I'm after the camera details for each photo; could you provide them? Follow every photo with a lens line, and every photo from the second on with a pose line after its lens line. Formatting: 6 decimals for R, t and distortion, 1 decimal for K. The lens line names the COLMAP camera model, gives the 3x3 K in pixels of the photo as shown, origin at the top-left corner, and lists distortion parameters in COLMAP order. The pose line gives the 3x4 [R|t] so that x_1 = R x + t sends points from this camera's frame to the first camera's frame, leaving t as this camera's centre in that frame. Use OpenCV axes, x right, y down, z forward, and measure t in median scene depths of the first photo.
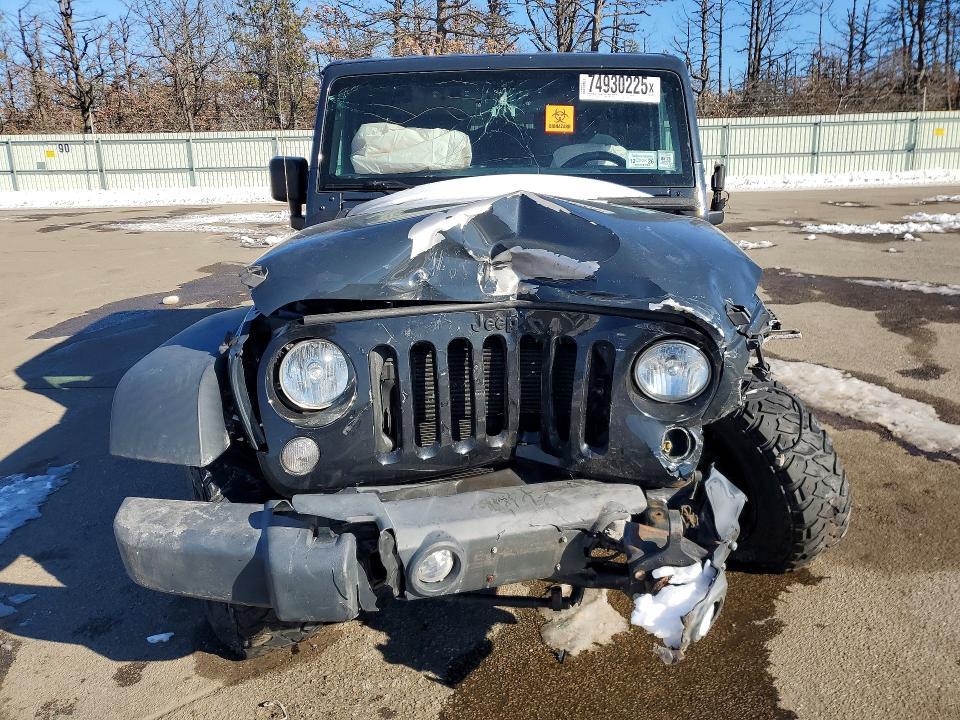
lens RADIAL K [[748.6, 0, 484.7], [0, 748.6, 354.0], [0, 0, 1]] dist [0.014292, 0.010907]
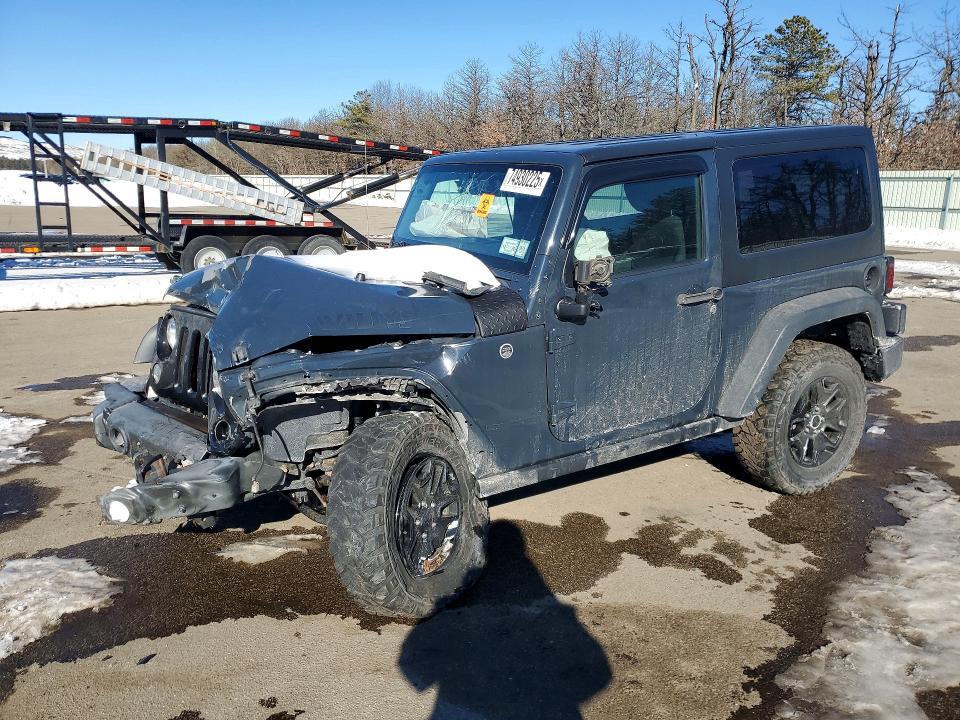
lens RADIAL K [[748.6, 0, 480.6], [0, 748.6, 358.6], [0, 0, 1]] dist [0.014292, 0.010907]
pose [[0.510943, 0.222364, -0.830357, 1.001252], [-0.248391, 0.962949, 0.105028, -0.179714], [0.822946, 0.152590, 0.547245, 0.338234]]
